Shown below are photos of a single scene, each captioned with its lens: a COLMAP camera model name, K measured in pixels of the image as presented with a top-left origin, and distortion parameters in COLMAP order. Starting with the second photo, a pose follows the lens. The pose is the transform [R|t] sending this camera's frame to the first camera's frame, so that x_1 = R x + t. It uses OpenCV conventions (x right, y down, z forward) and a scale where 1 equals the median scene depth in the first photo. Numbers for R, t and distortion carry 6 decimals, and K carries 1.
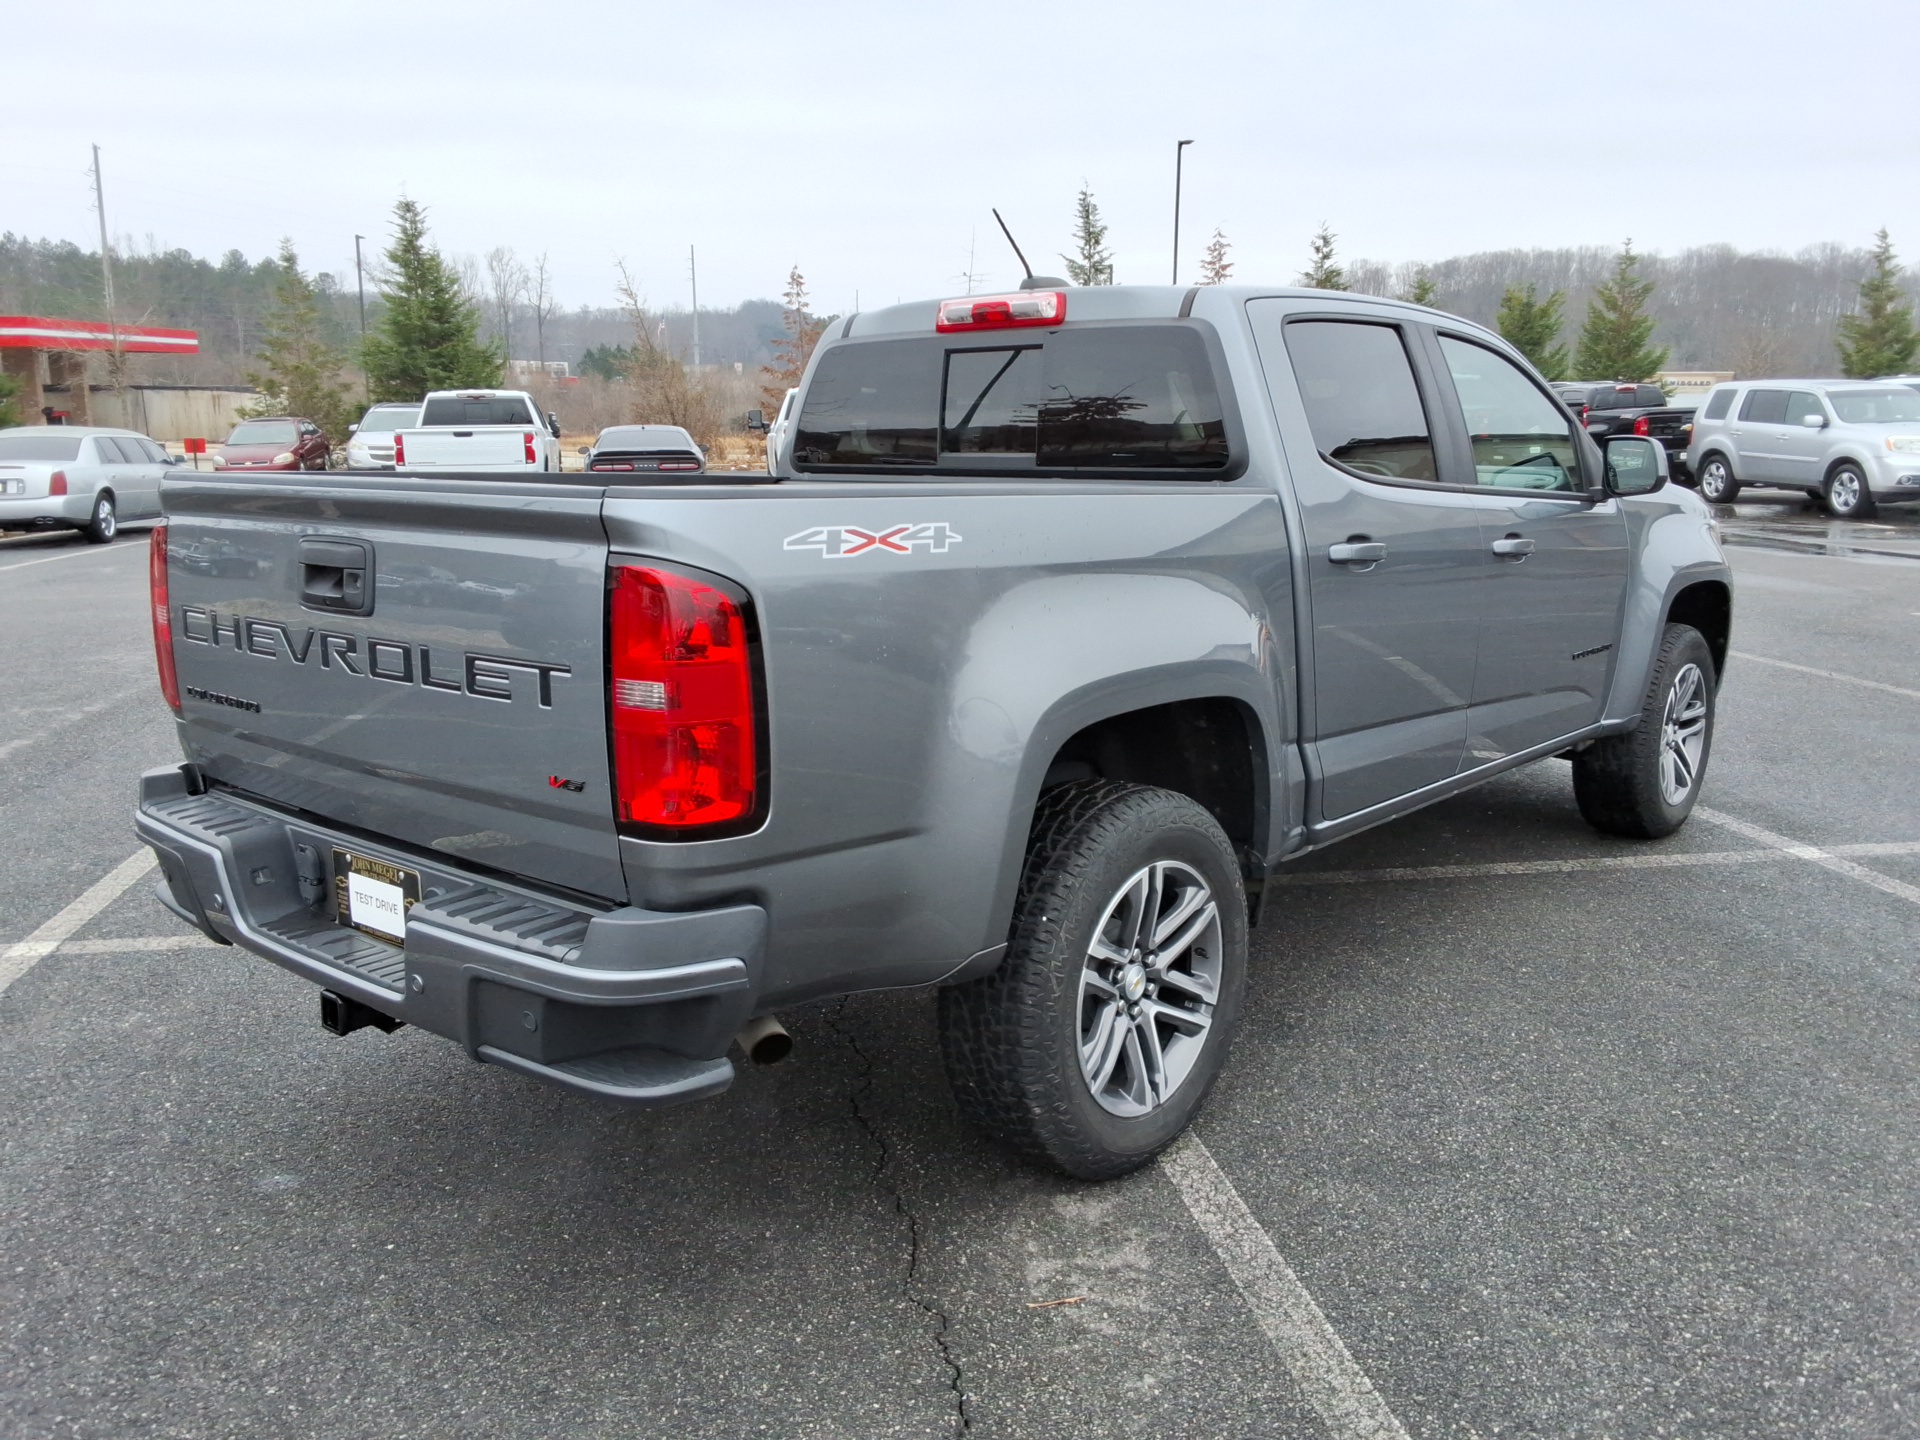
lens RADIAL K [[1536.2, 0, 975.5], [0, 1536.2, 713.9], [0, 0, 1]] dist [0.135020, -0.212379]
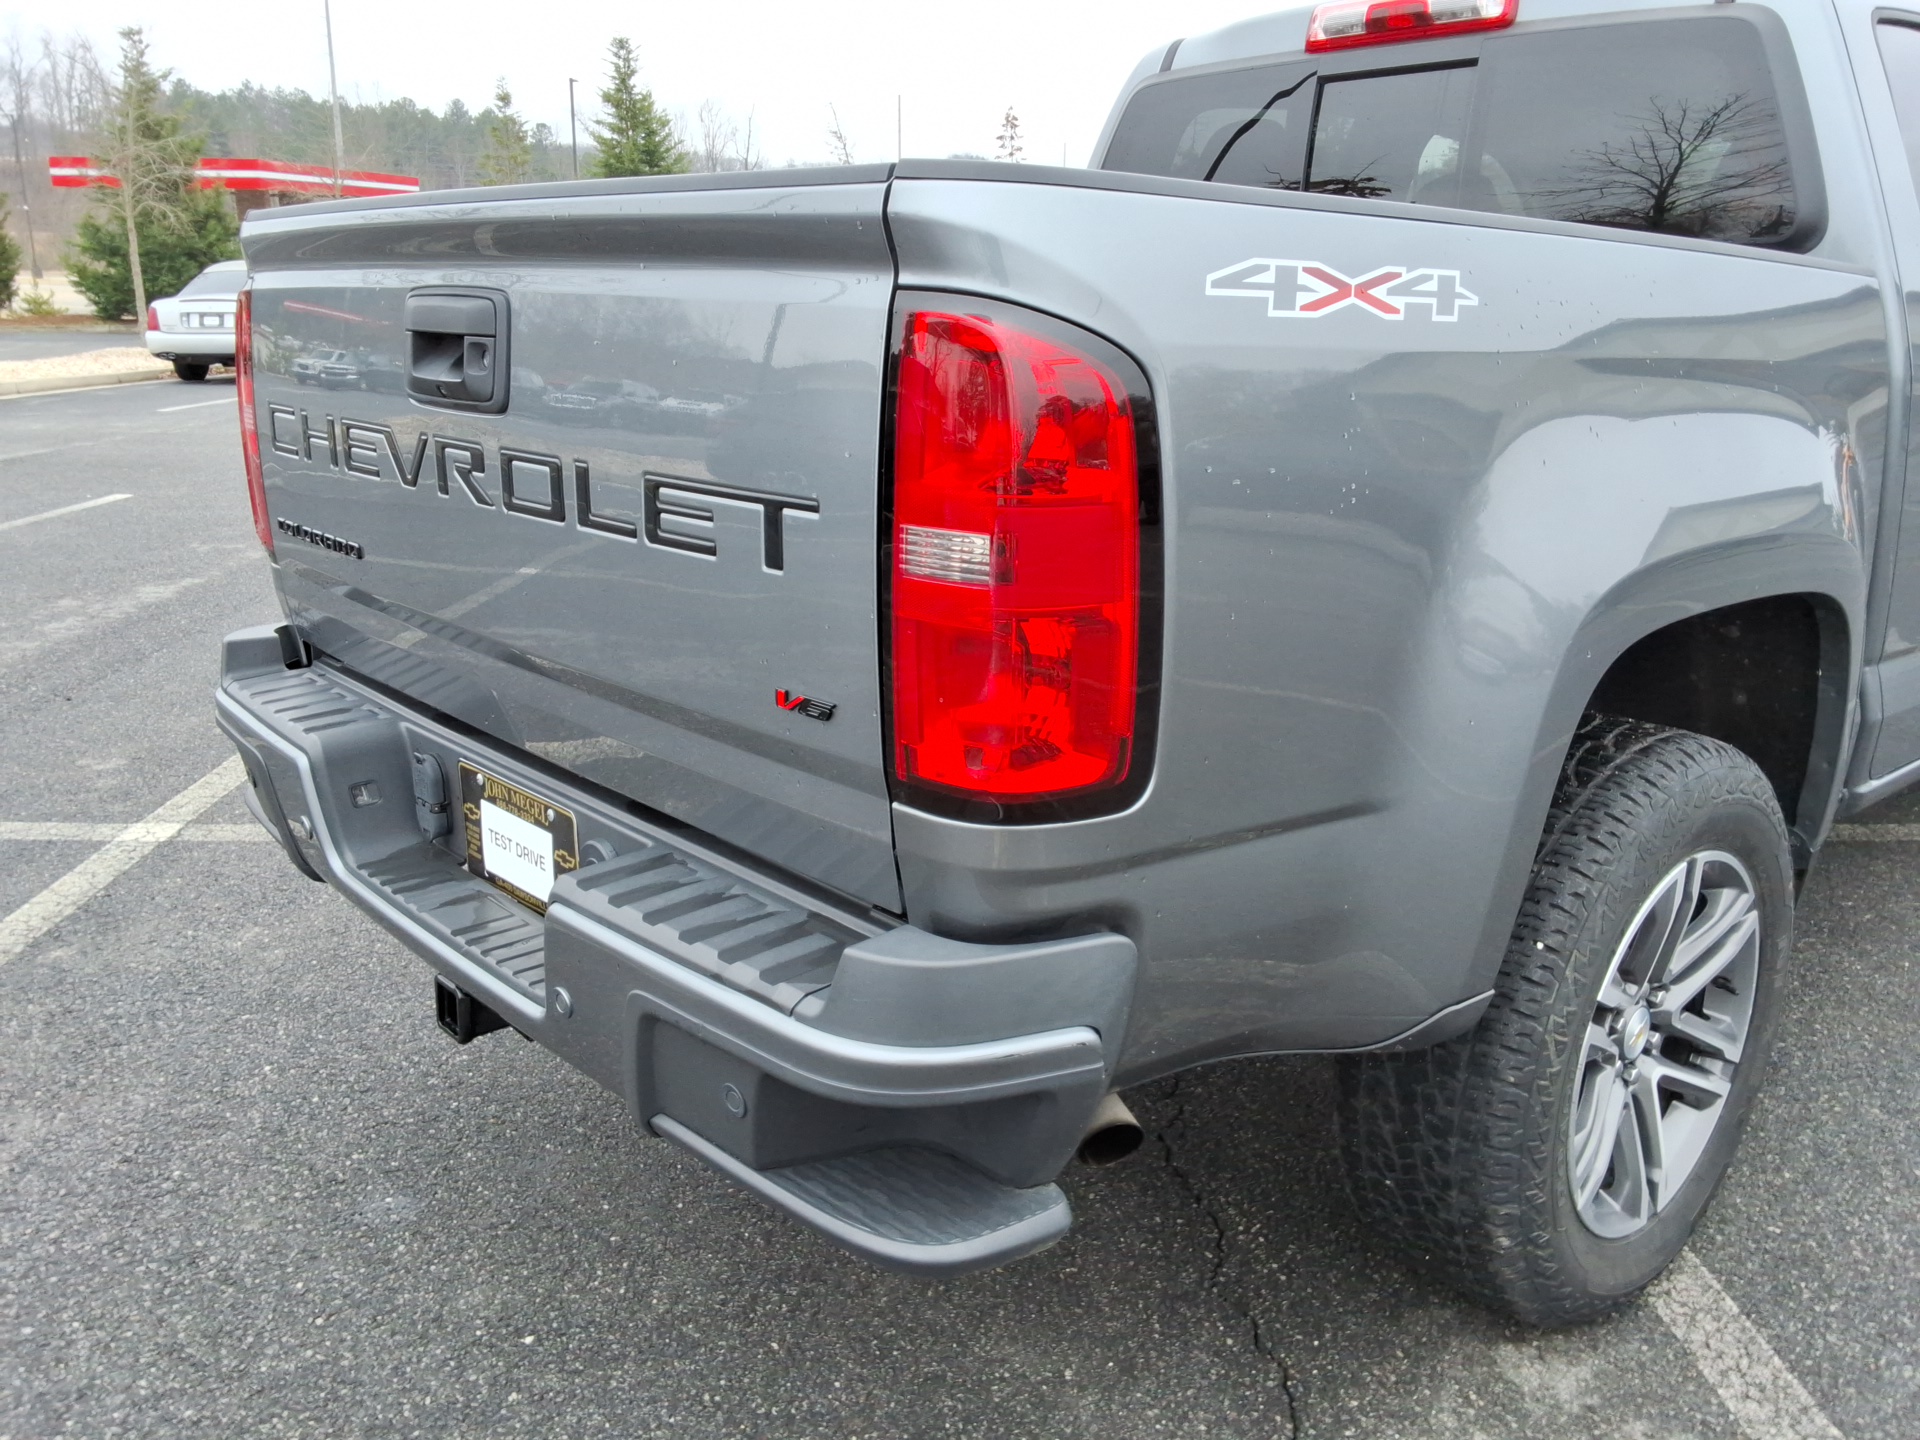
lens RADIAL K [[1527.5, 0, 971.3], [0, 1527.5, 734.8], [0, 0, 1]] dist [0.146562, -0.232049]
pose [[0.991626, 0.052576, -0.117956, -0.108520], [-0.040993, 0.994287, 0.098558, -0.002586], [0.122464, -0.092897, 0.988116, 0.356429]]
